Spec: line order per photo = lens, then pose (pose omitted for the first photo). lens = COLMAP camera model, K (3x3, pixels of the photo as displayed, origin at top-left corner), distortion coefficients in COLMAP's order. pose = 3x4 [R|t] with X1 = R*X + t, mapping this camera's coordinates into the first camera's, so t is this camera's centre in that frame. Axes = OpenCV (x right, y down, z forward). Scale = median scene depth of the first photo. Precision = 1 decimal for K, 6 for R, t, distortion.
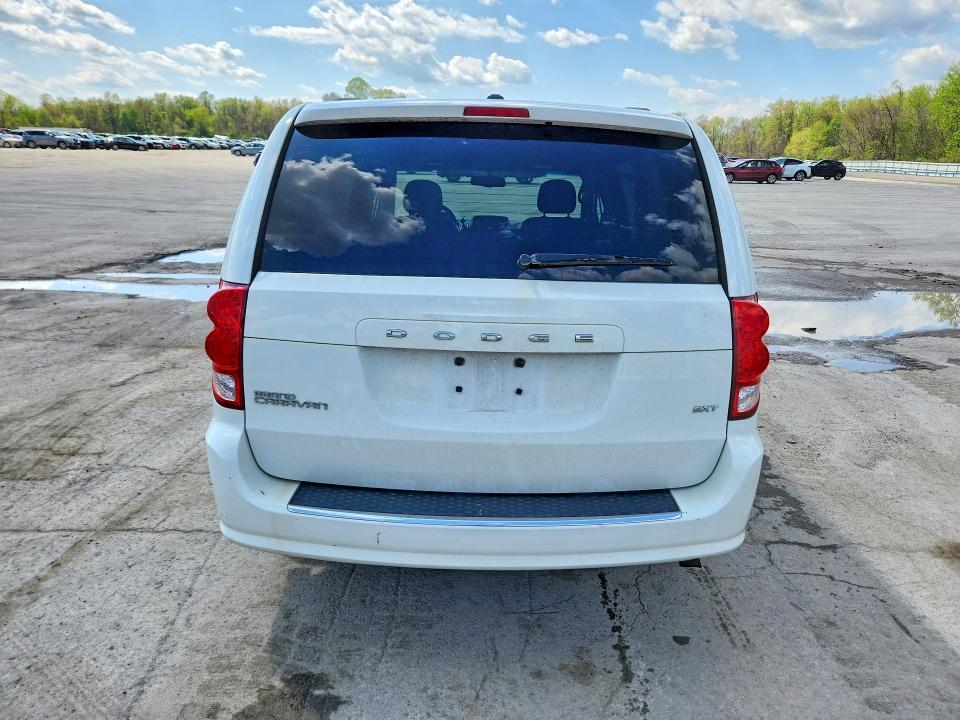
lens RADIAL K [[696.0, 0, 484.9], [0, 696.0, 360.9], [0, 0, 1]] dist [0.044329, -0.036551]
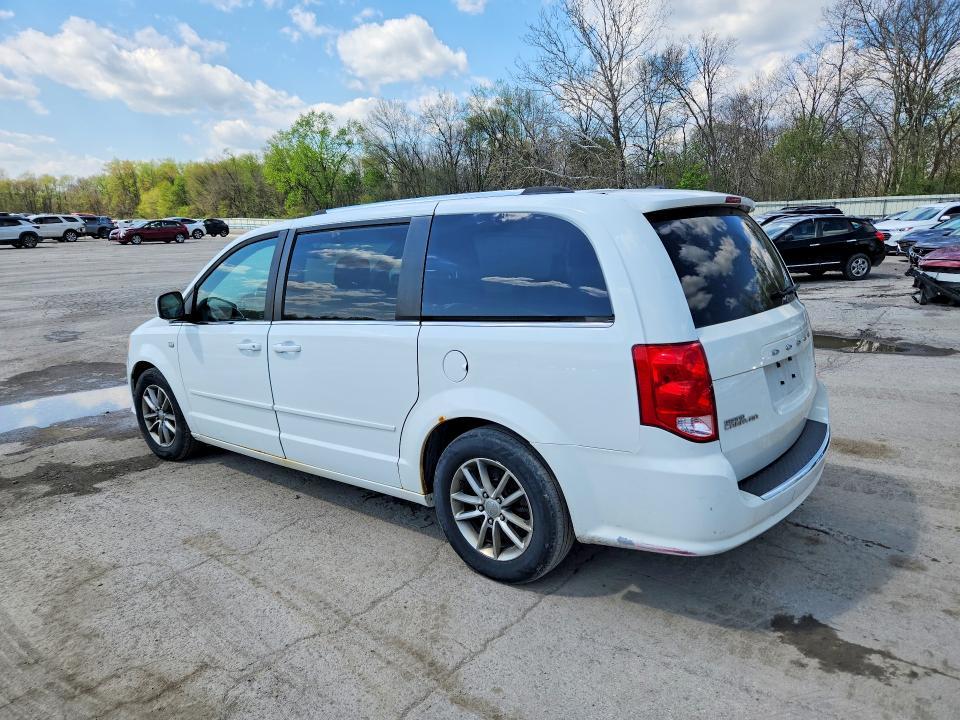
lens RADIAL K [[696.0, 0, 484.9], [0, 696.0, 360.9], [0, 0, 1]] dist [0.044329, -0.036551]
pose [[0.597511, -0.187735, 0.779575, -0.096016], [0.245976, 0.968247, 0.044641, -0.013869], [-0.763202, 0.165084, 0.624716, 0.032220]]
